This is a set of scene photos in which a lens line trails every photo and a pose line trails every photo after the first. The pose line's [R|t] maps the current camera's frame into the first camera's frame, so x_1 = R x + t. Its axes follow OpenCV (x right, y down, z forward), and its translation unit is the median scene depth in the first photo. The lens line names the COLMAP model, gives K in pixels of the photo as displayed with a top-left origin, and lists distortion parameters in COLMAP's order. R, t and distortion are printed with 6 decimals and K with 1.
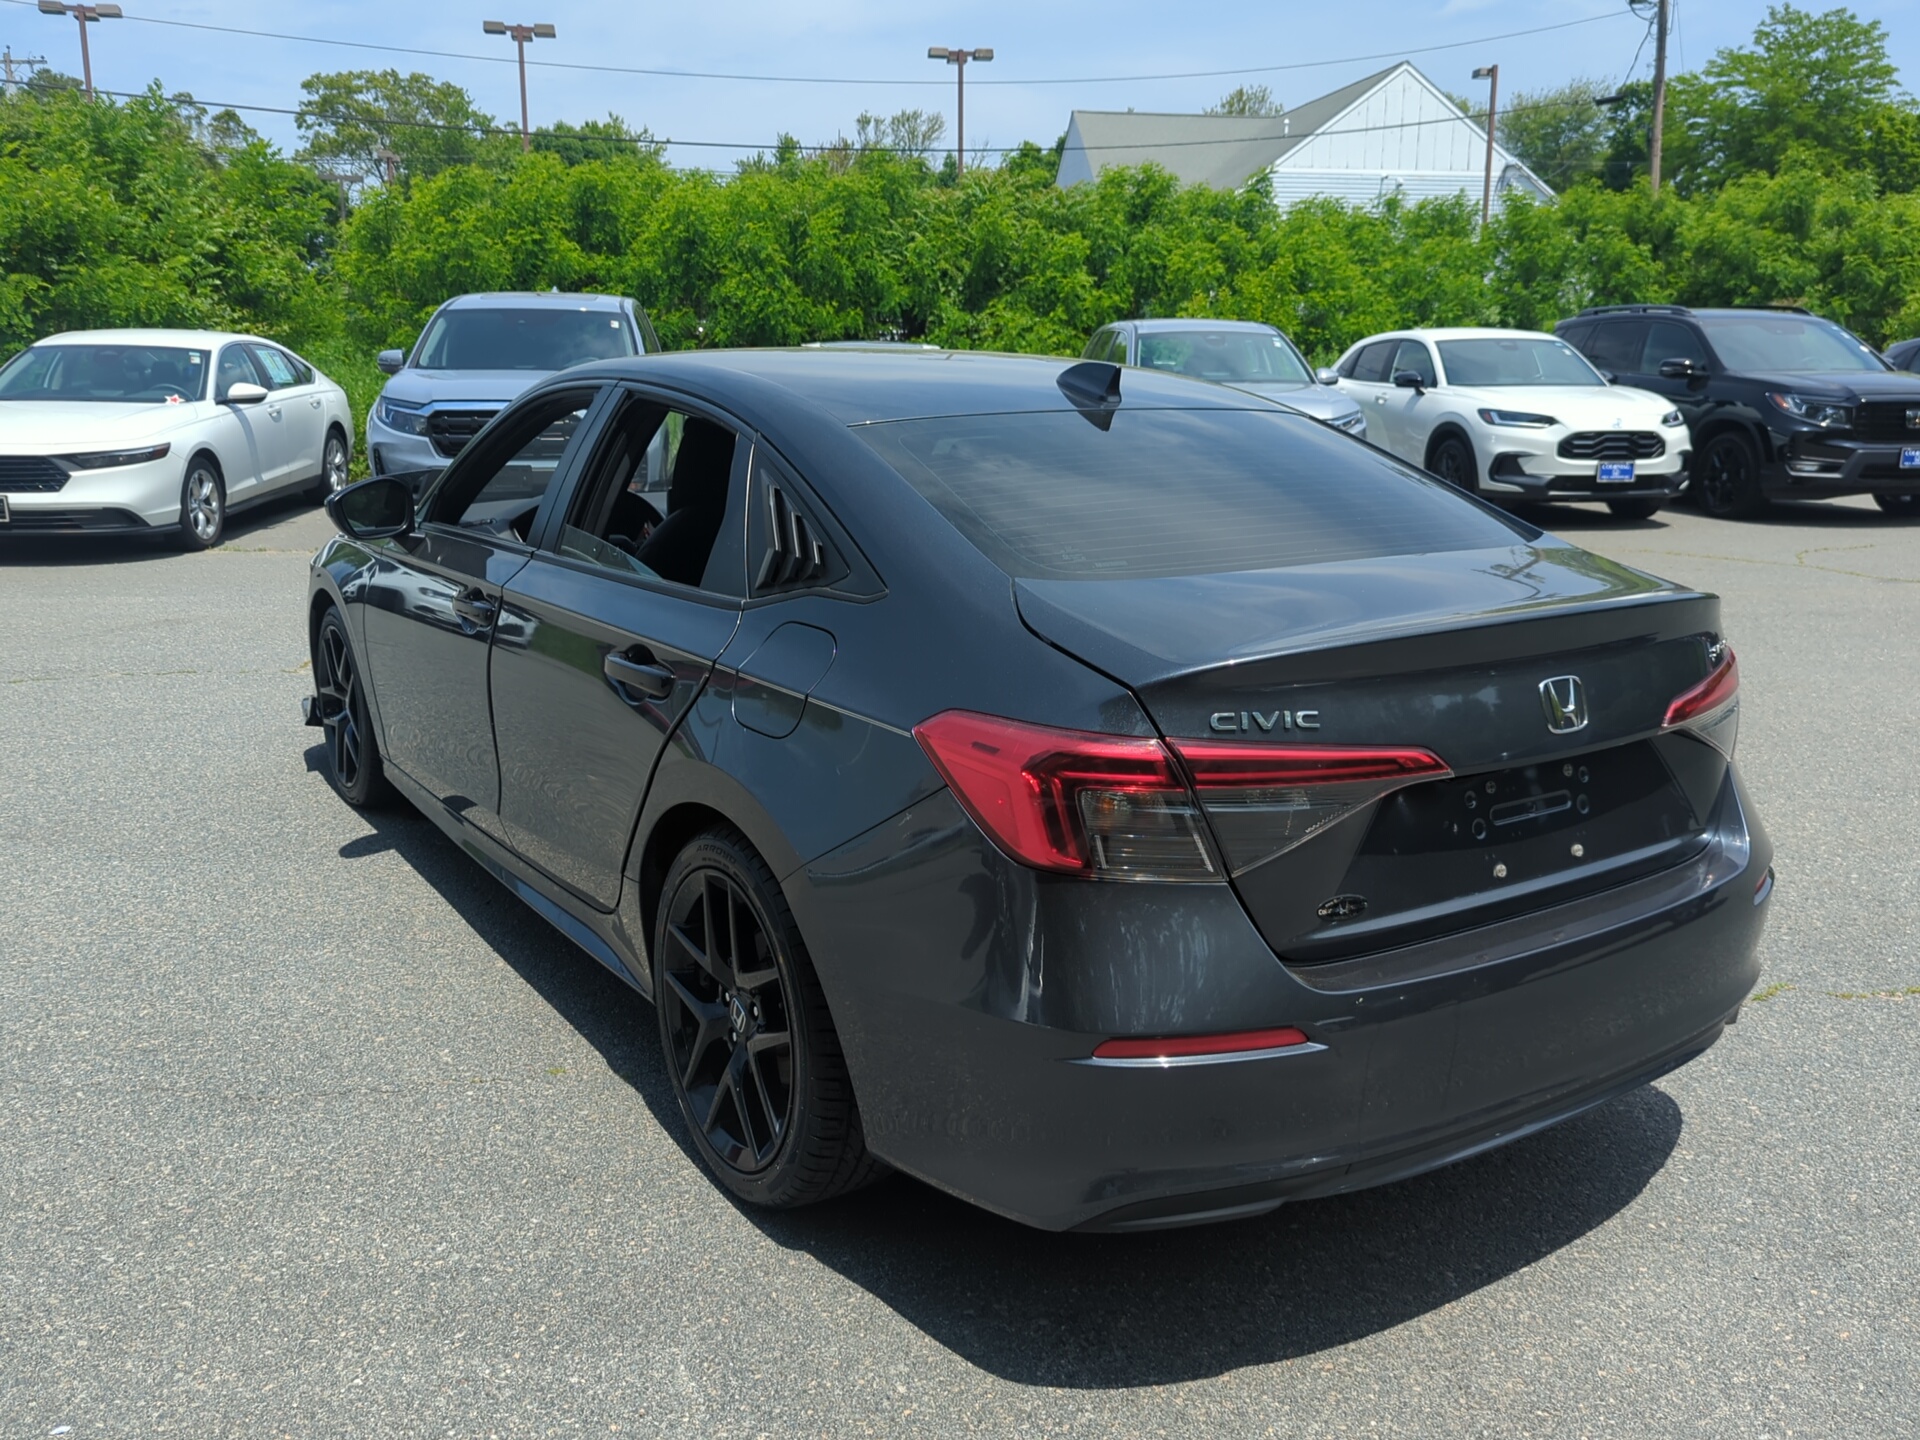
lens RADIAL K [[1560.7, 0, 978.5], [0, 1560.7, 711.3], [0, 0, 1]] dist [0.051066, -0.045453]
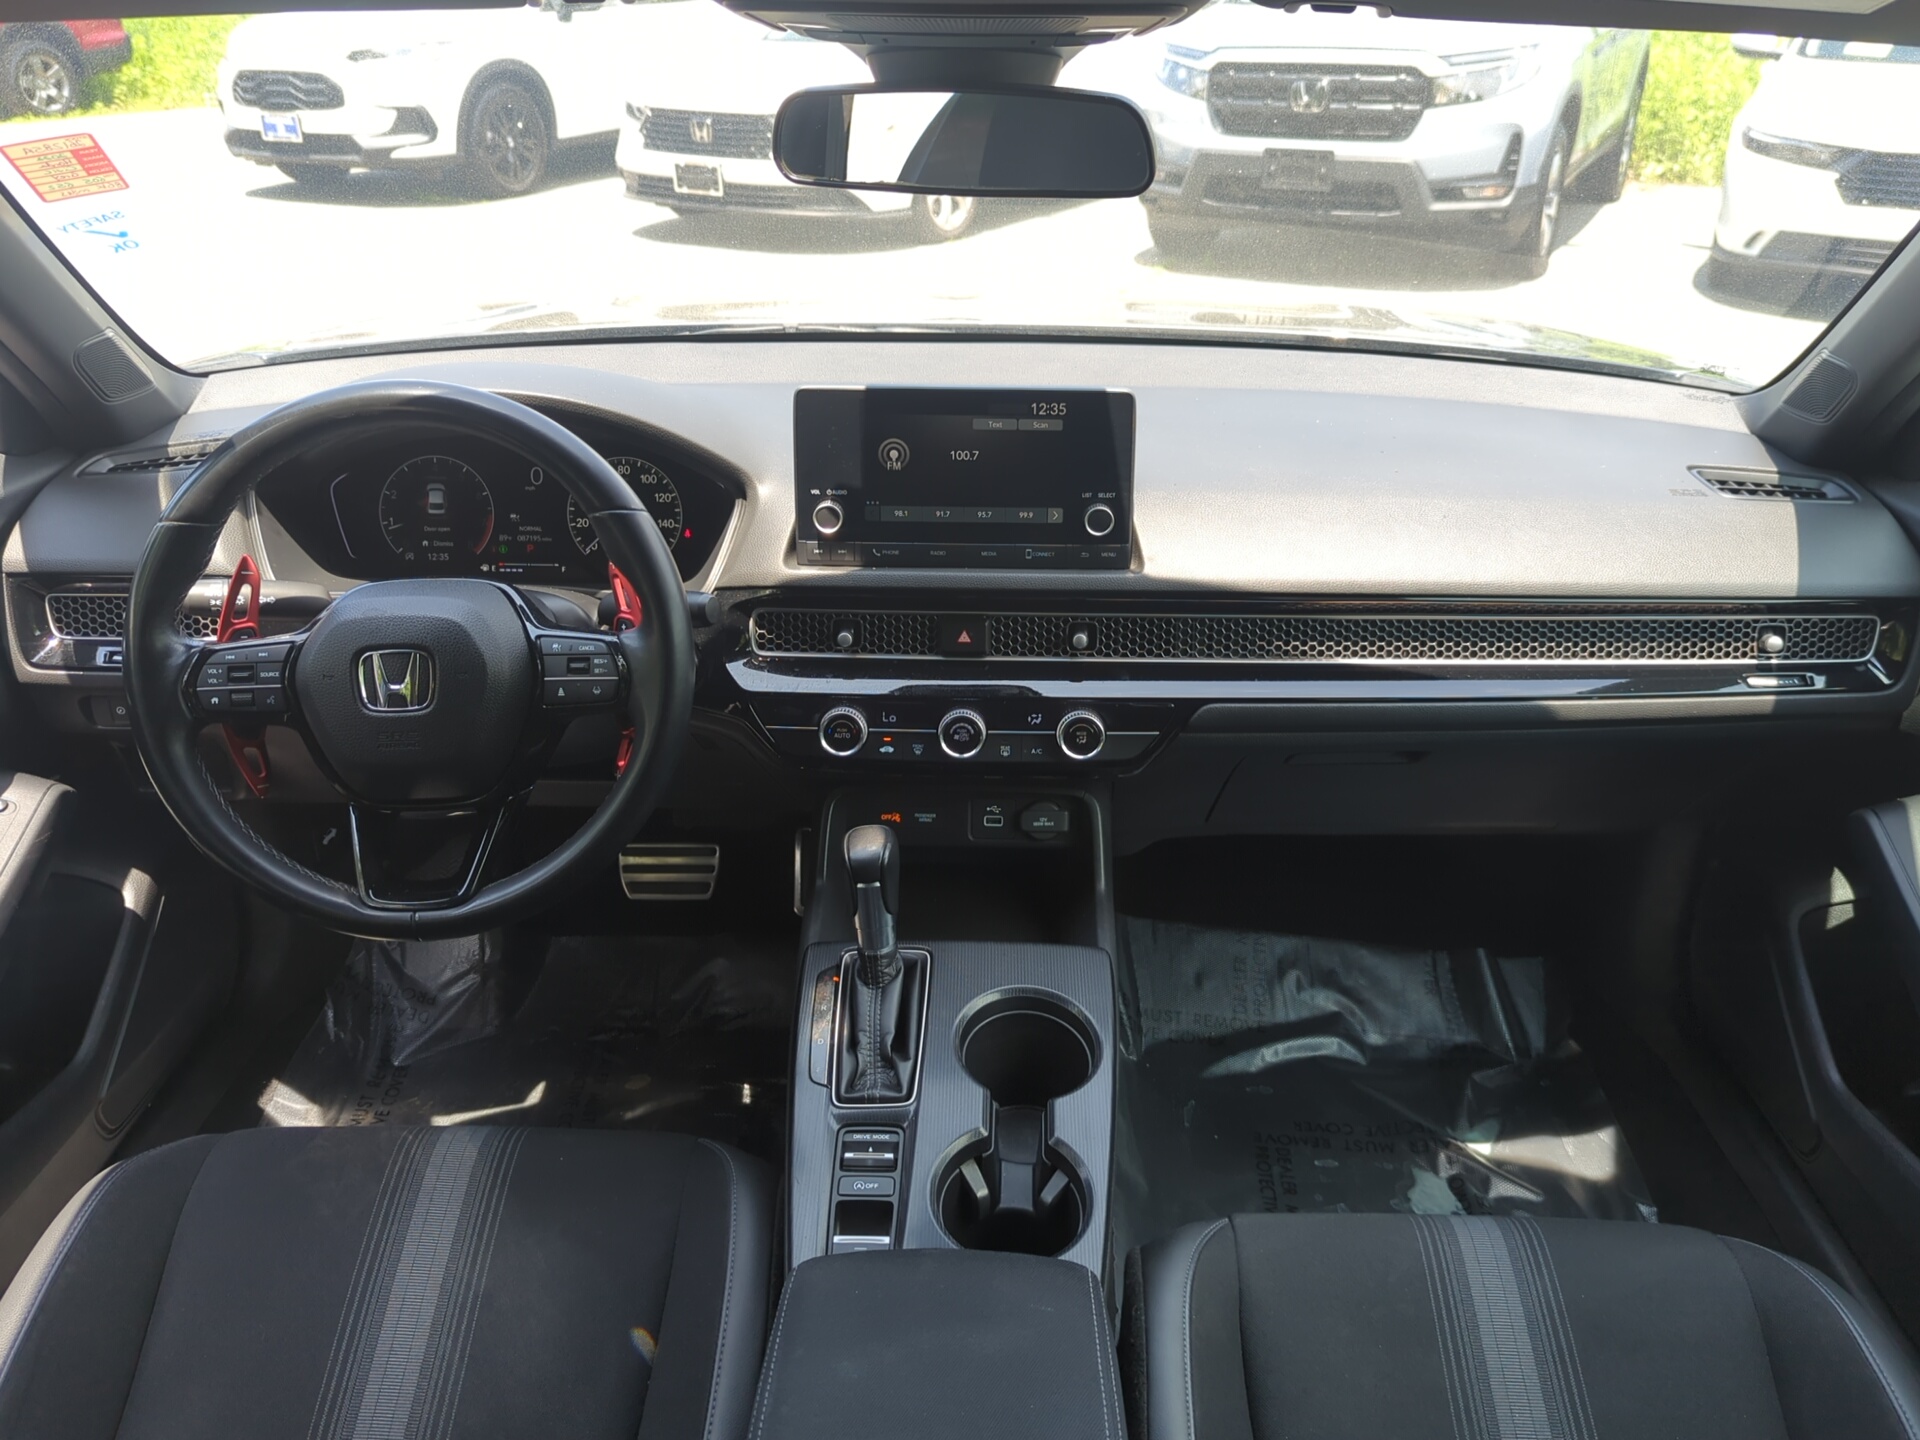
lens RADIAL K [[1560.7, 0, 981.8], [0, 1560.7, 681.2], [0, 0, 1]] dist [0.051066, -0.045453]
pose [[0.821797, 0.226623, -0.522772, -0.003531], [-0.127431, 0.967361, 0.219031, -0.027001], [0.555347, -0.113382, 0.823853, 0.138605]]
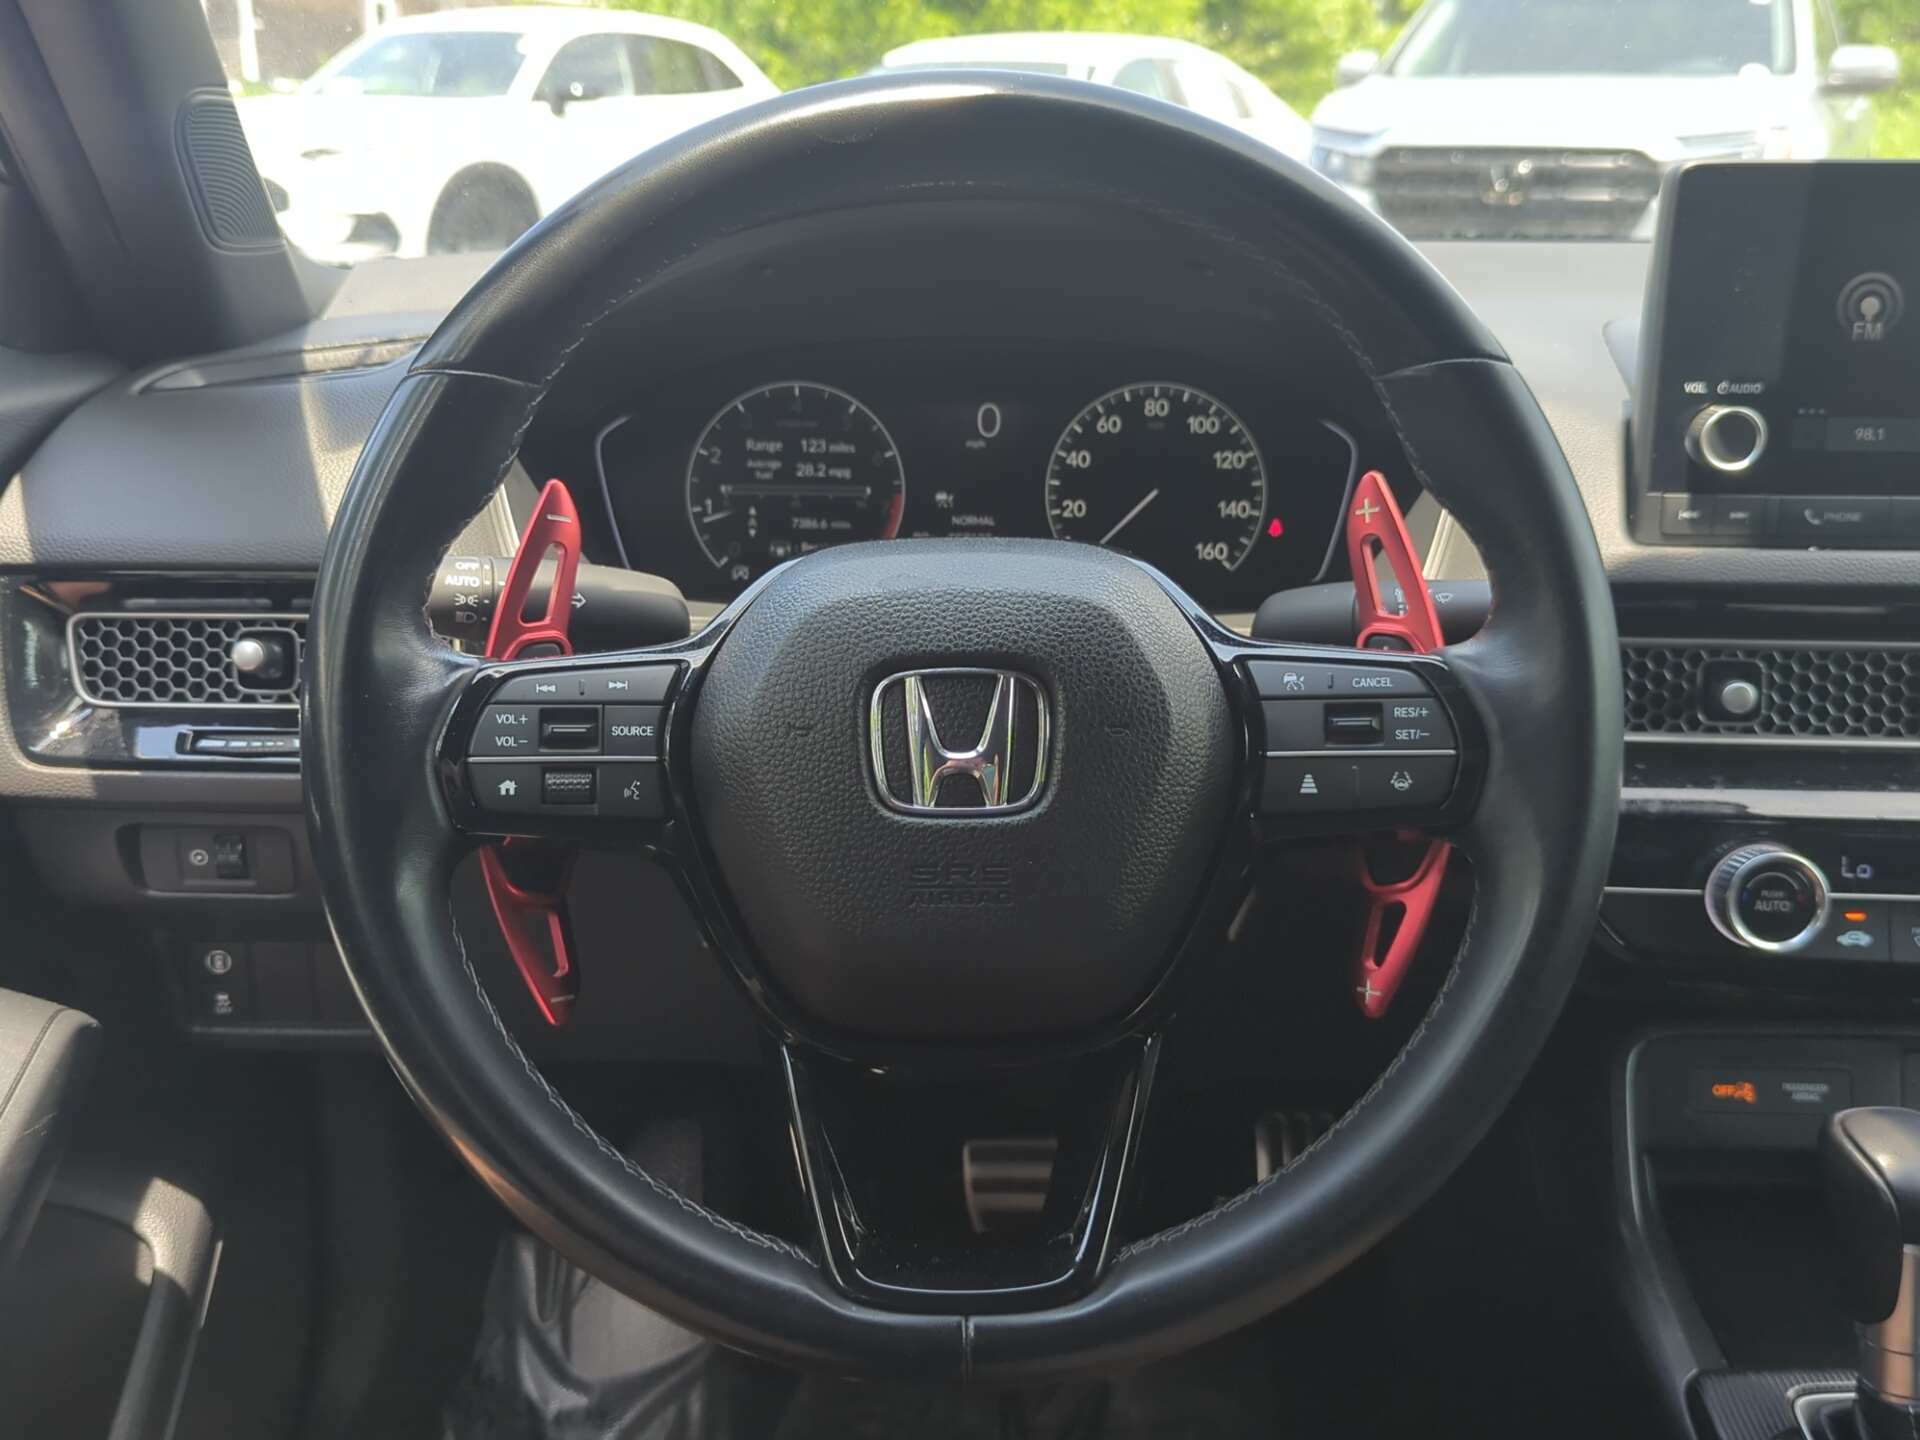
lens RADIAL K [[1881.2, 0, 982.6], [0, 1881.2, 693.0], [0, 0, 1]] dist [0.026013, 0.000000]
pose [[0.820809, 0.160435, -0.548209, -0.026934], [-0.129513, 0.987022, 0.094941, -0.018321], [0.556327, -0.006928, 0.830935, 0.147269]]
